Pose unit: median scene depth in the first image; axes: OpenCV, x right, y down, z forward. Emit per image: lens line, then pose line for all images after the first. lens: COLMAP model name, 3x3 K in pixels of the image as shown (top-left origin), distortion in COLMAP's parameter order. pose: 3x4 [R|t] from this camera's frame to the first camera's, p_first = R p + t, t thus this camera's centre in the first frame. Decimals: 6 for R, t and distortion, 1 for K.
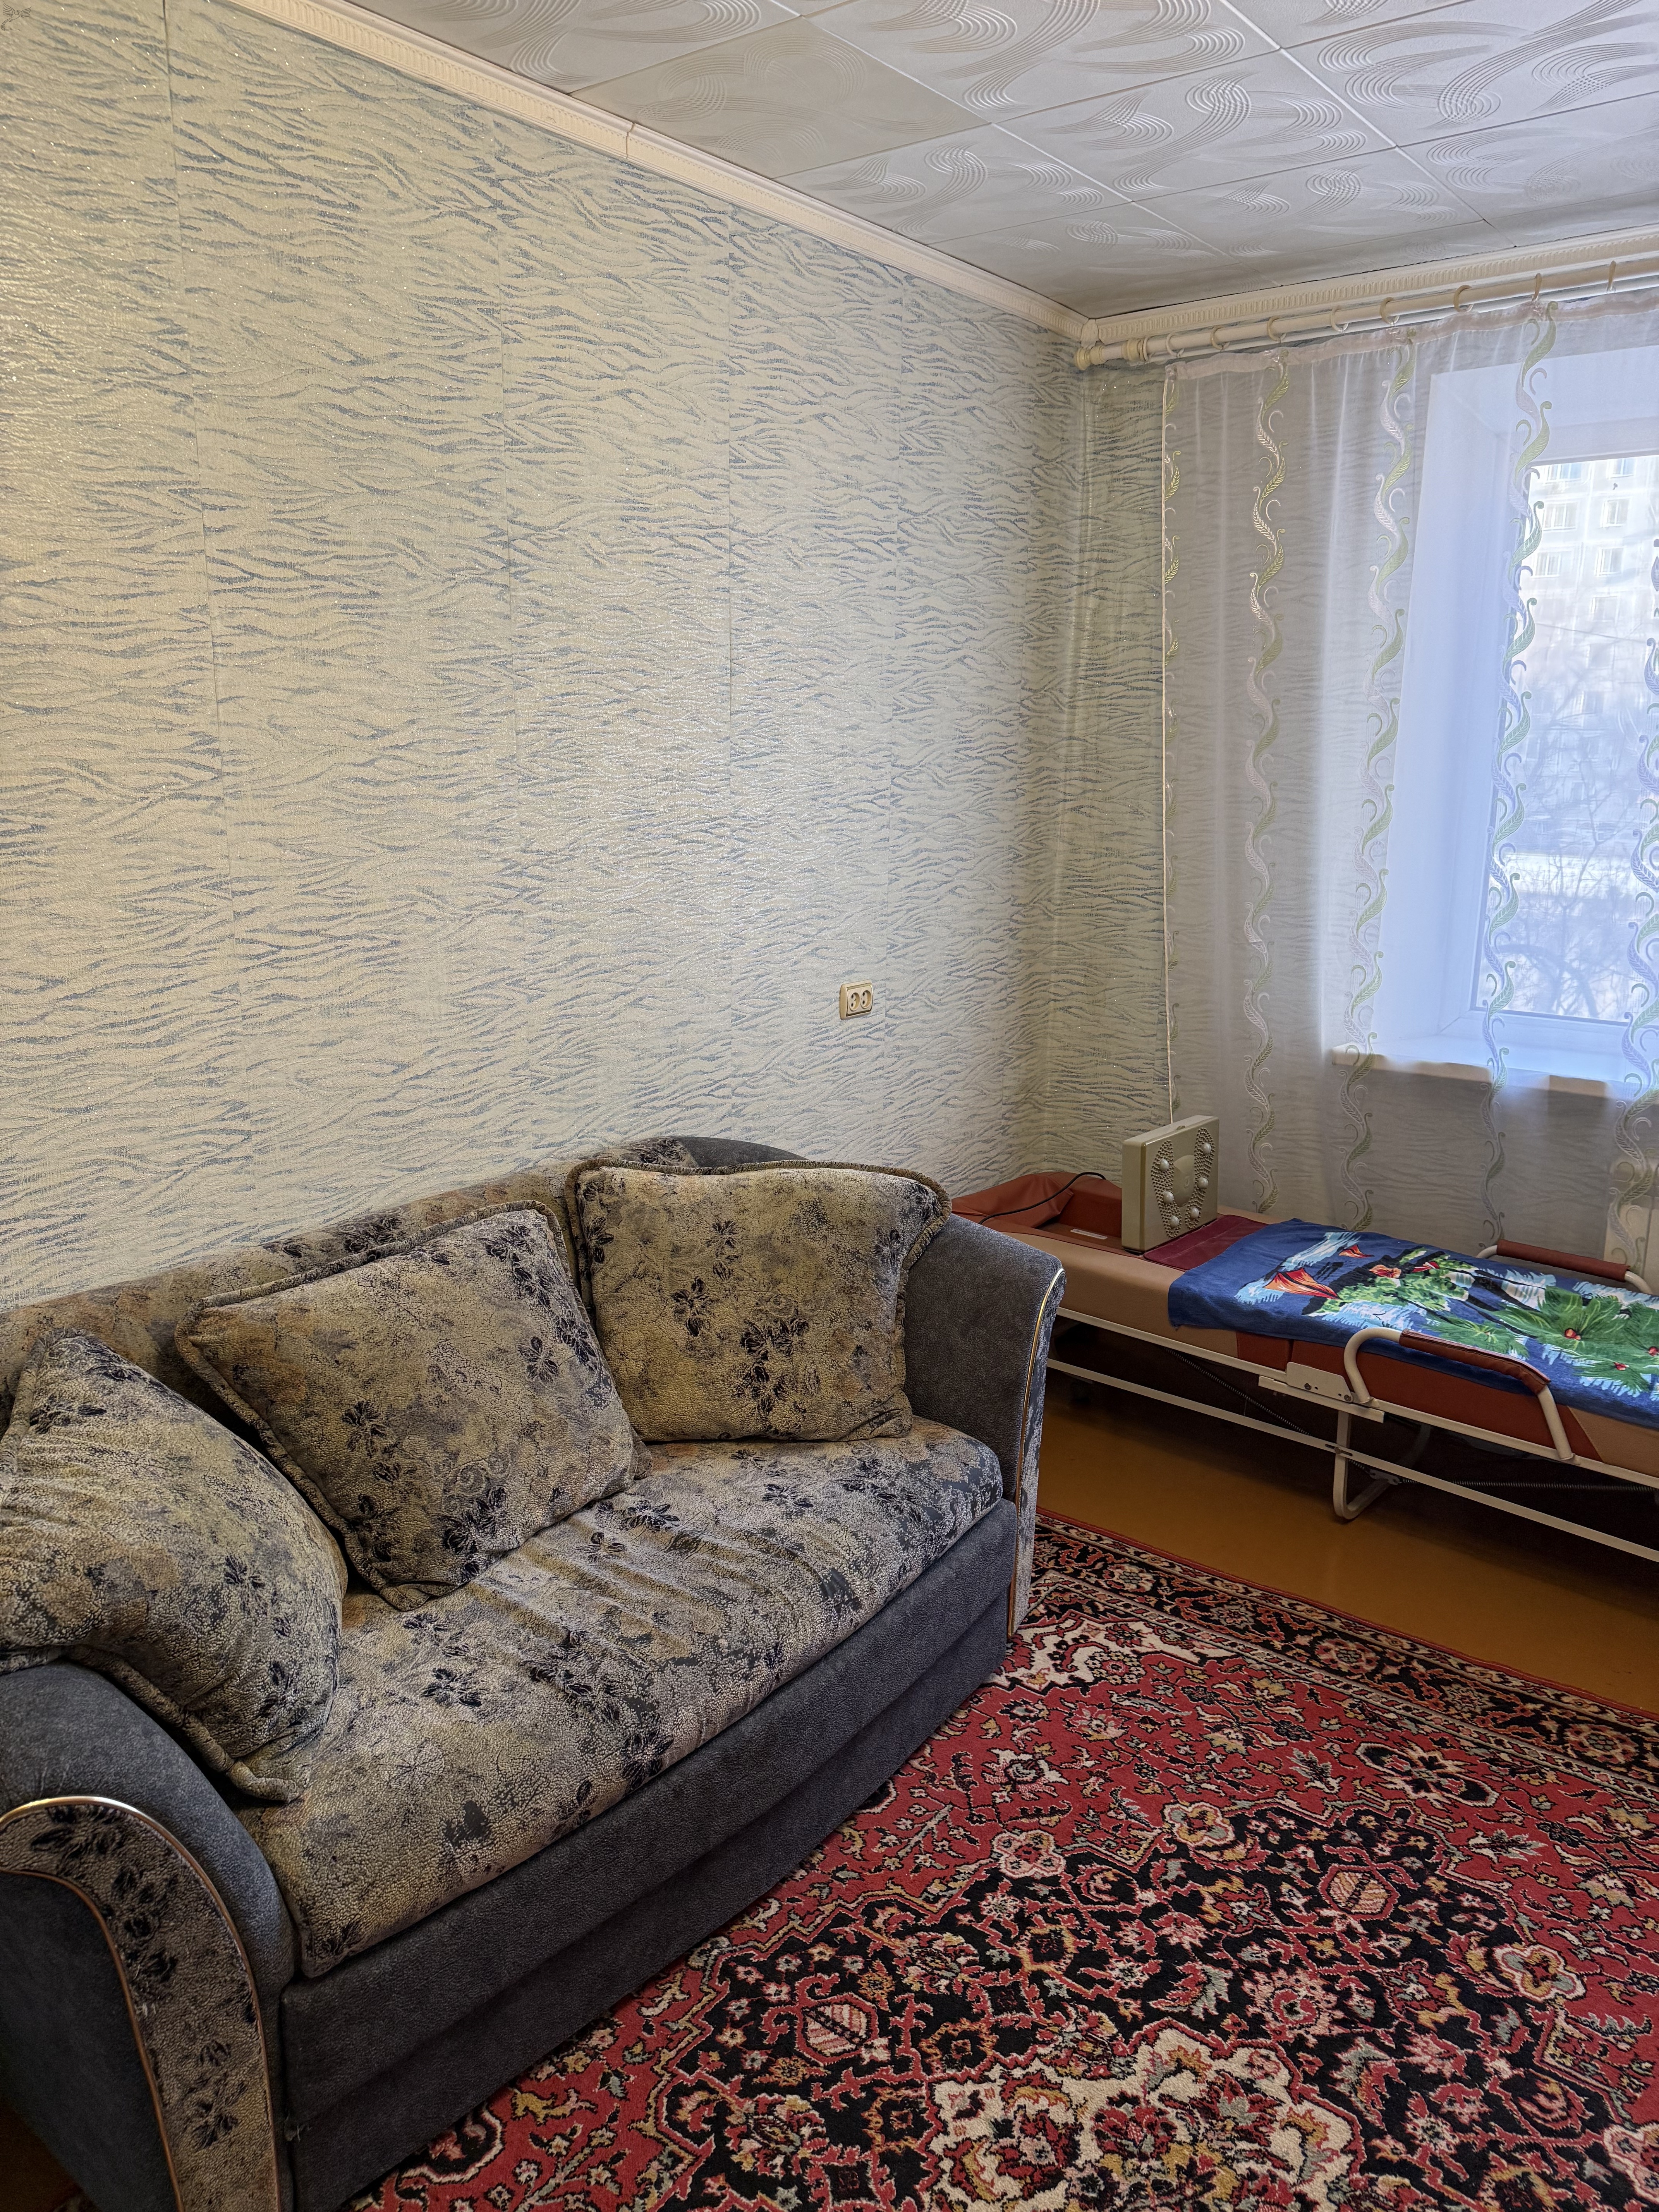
lens RADIAL K [[1559.6, 0, 823.4], [0, 1559.6, 1112.0], [0, 0, 1]] dist [0.027988, -0.028015]
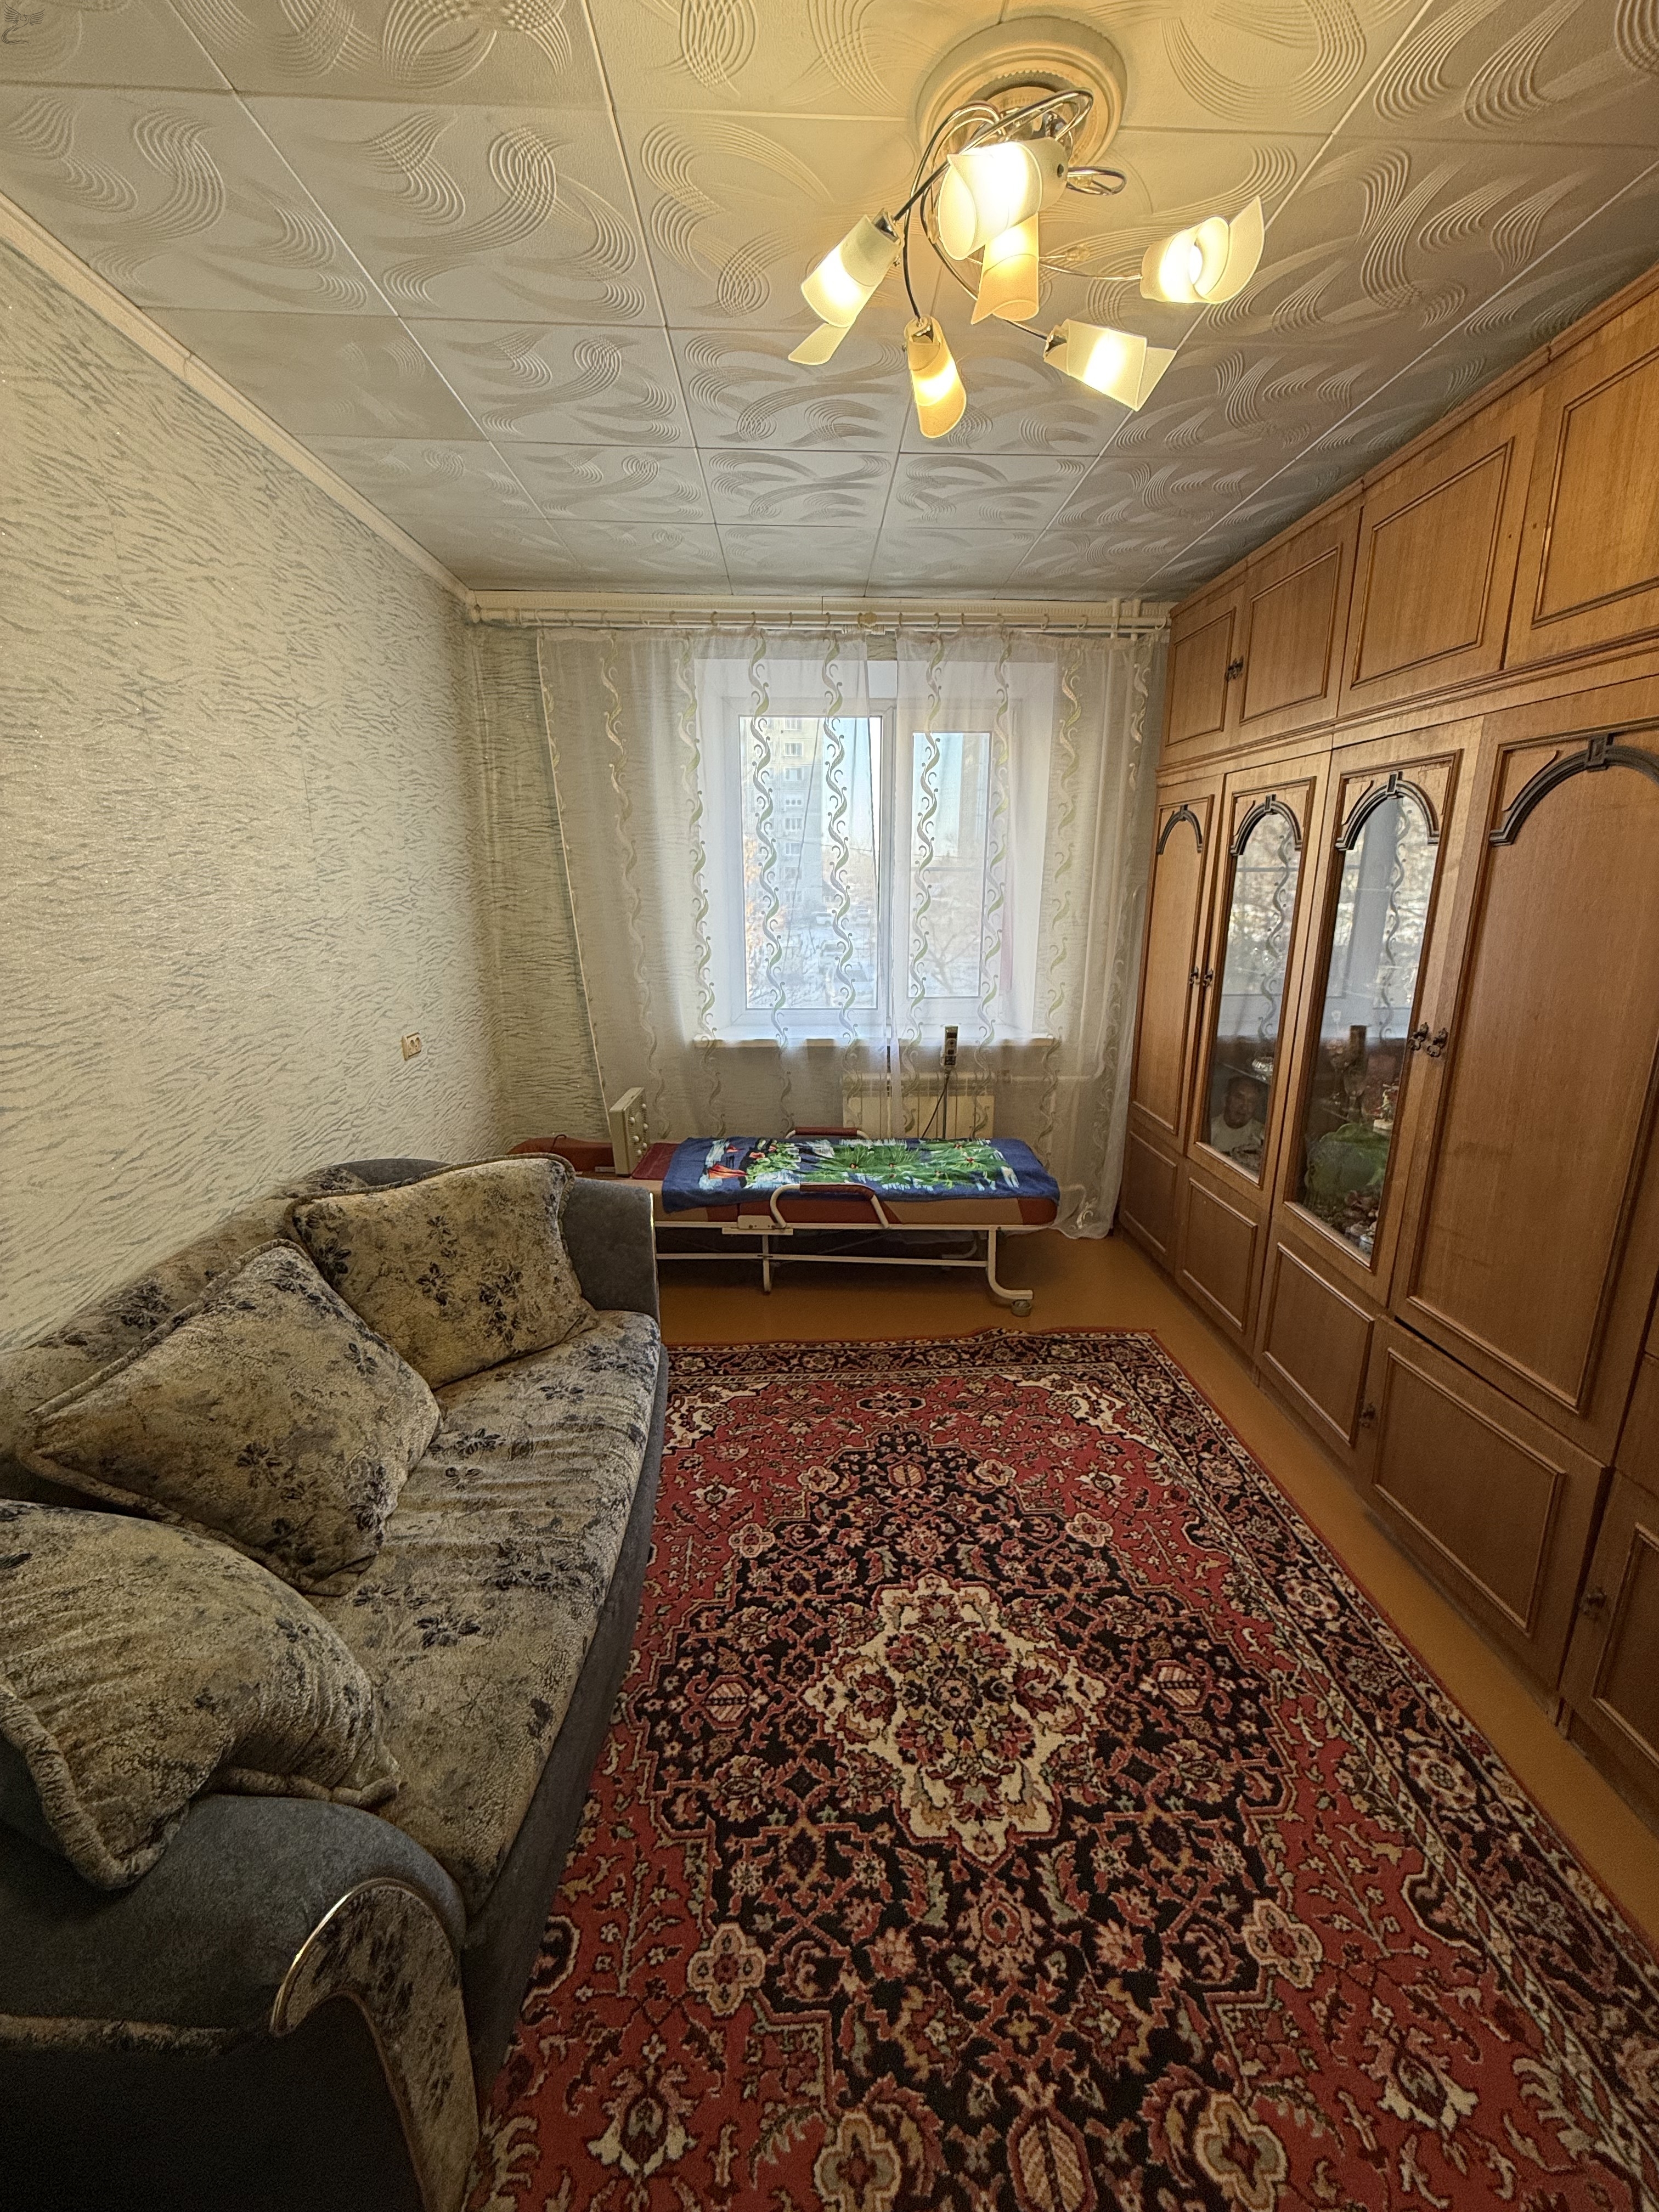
lens RADIAL K [[881.4, 0, 830.3], [0, 881.4, 1098.2], [0, 0, 1]] dist [-0.000082, 0.000115]
pose [[0.763999, -0.166304, 0.623416, -0.314043], [0.151548, 0.985434, 0.077155, -0.046371], [-0.627167, 0.035531, 0.778074, 0.213105]]
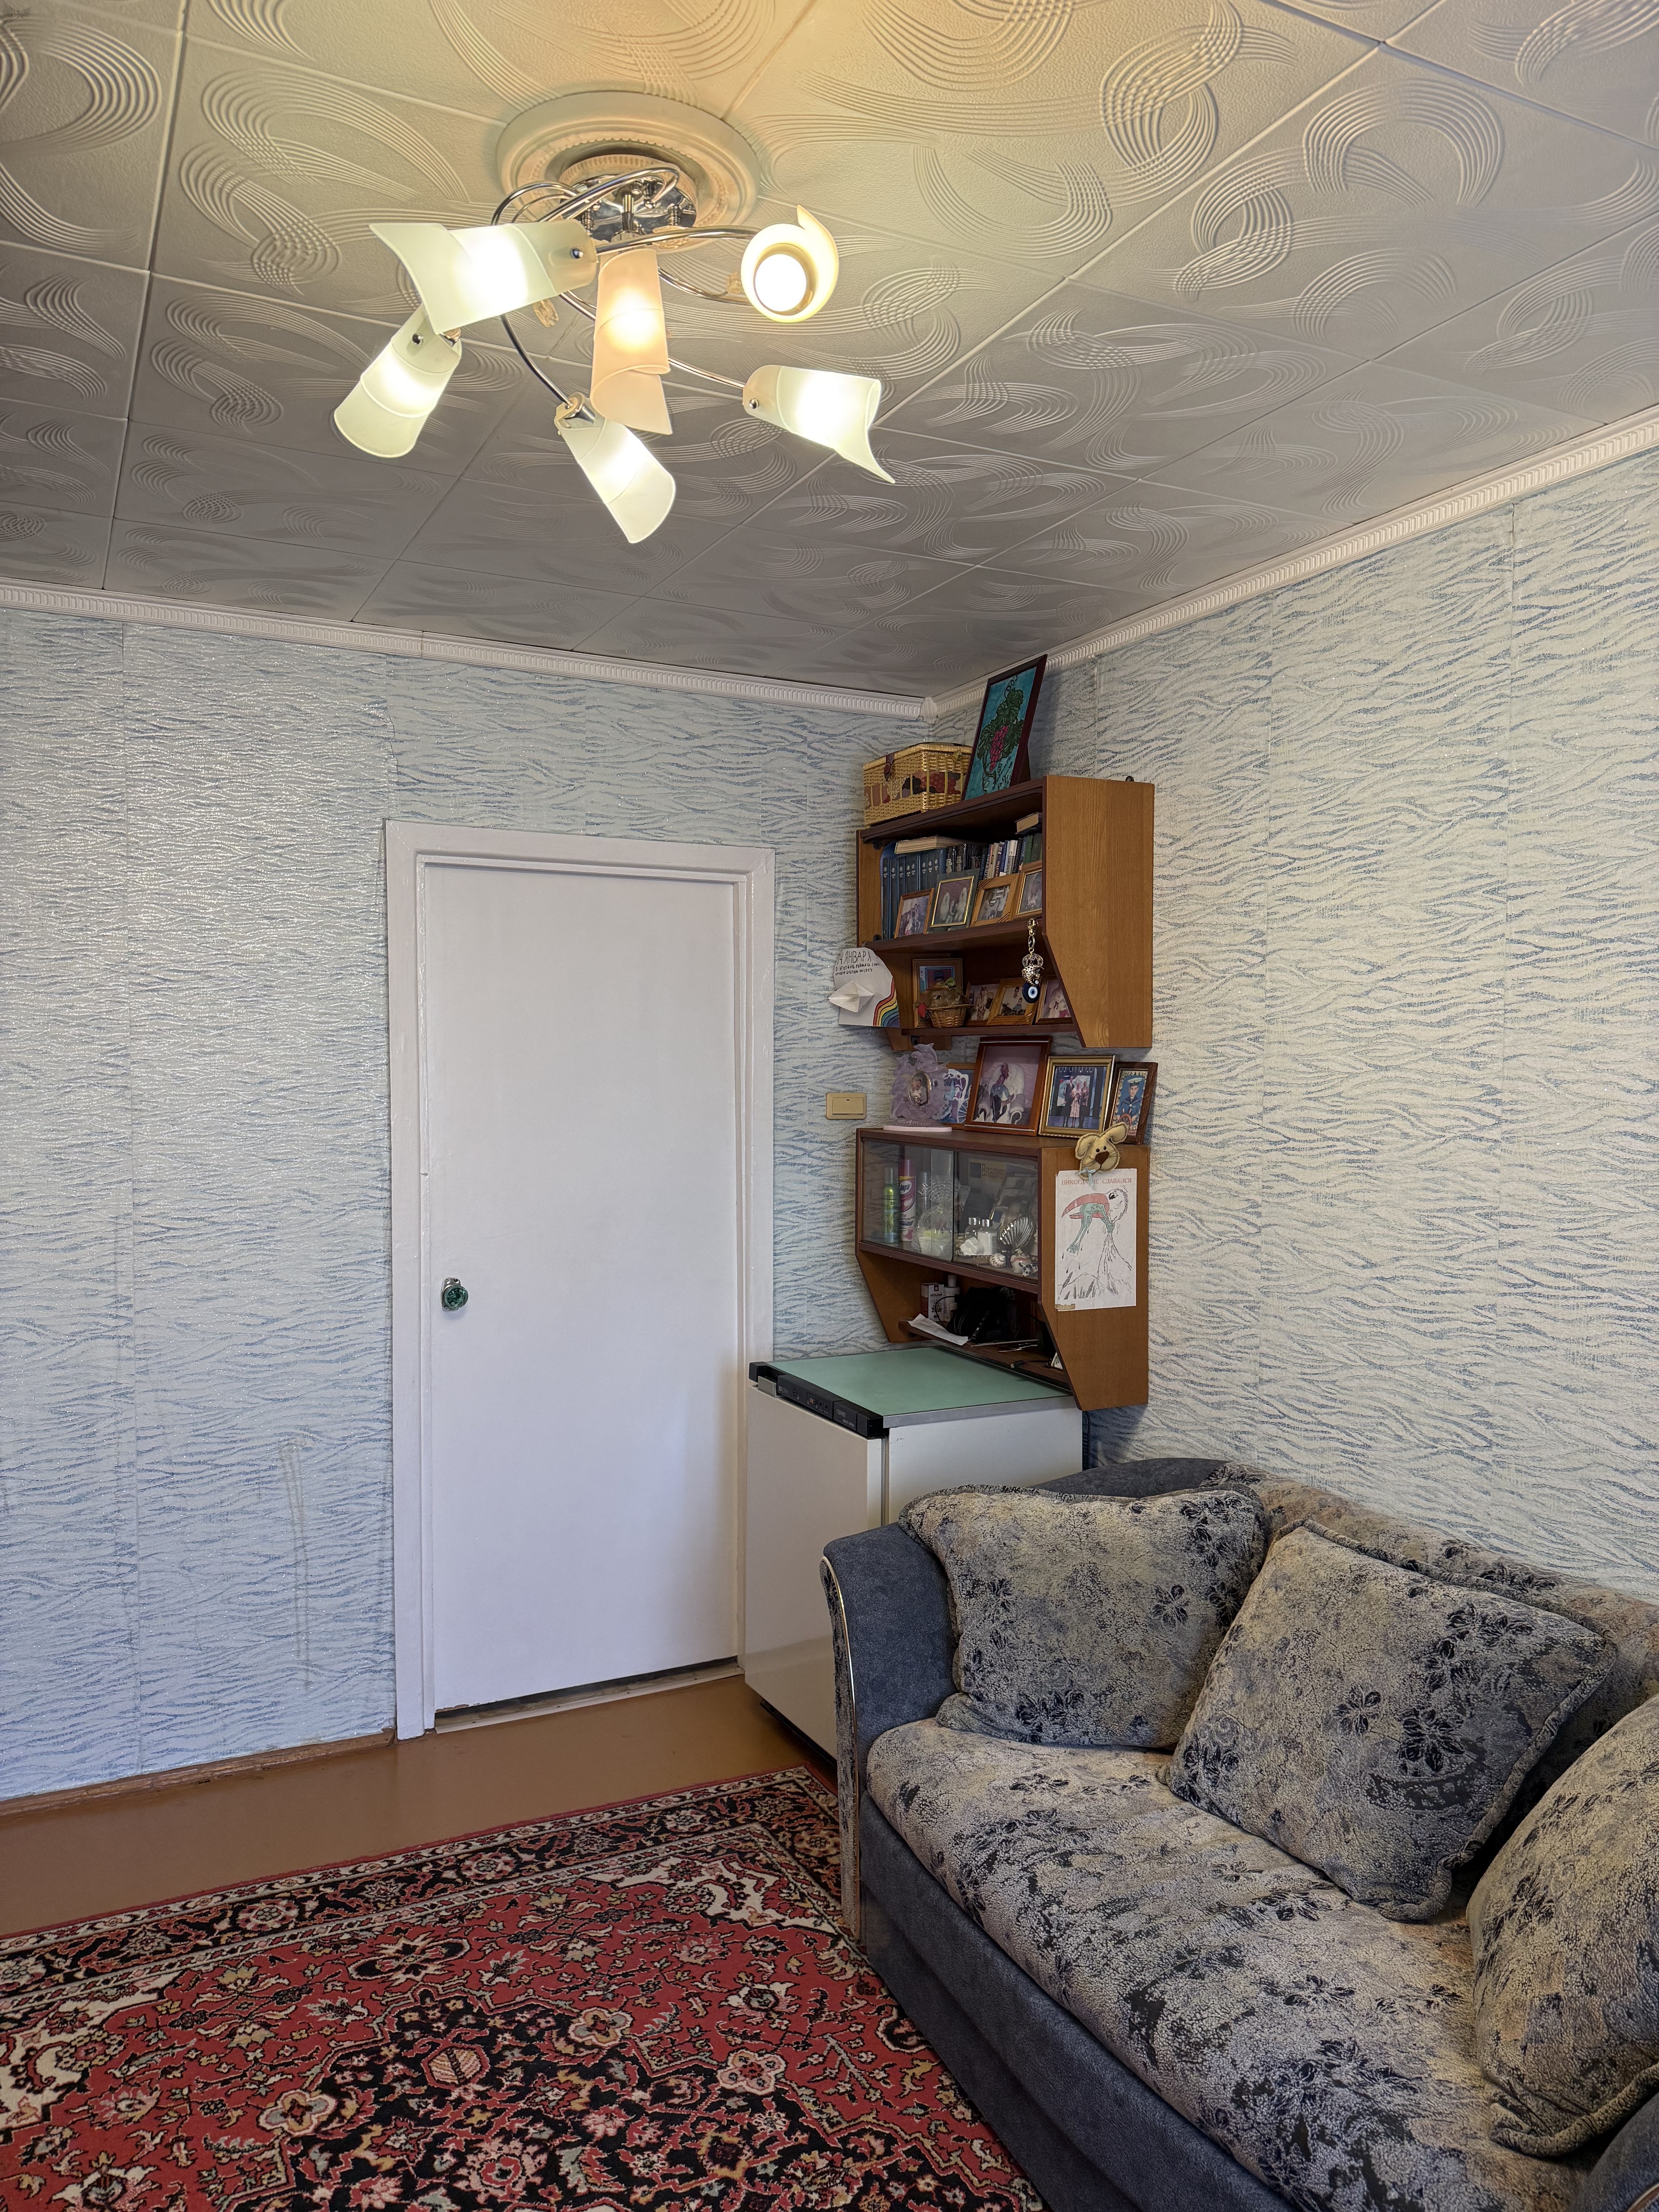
lens RADIAL K [[1559.6, 0, 818.8], [0, 1559.6, 1111.8], [0, 0, 1]] dist [0.027988, -0.028015]
pose [[-0.427462, 0.020842, -0.903793, 0.875854], [-0.222580, 0.966533, 0.127561, -0.262453], [0.876205, 0.255693, -0.408517, 1.051094]]
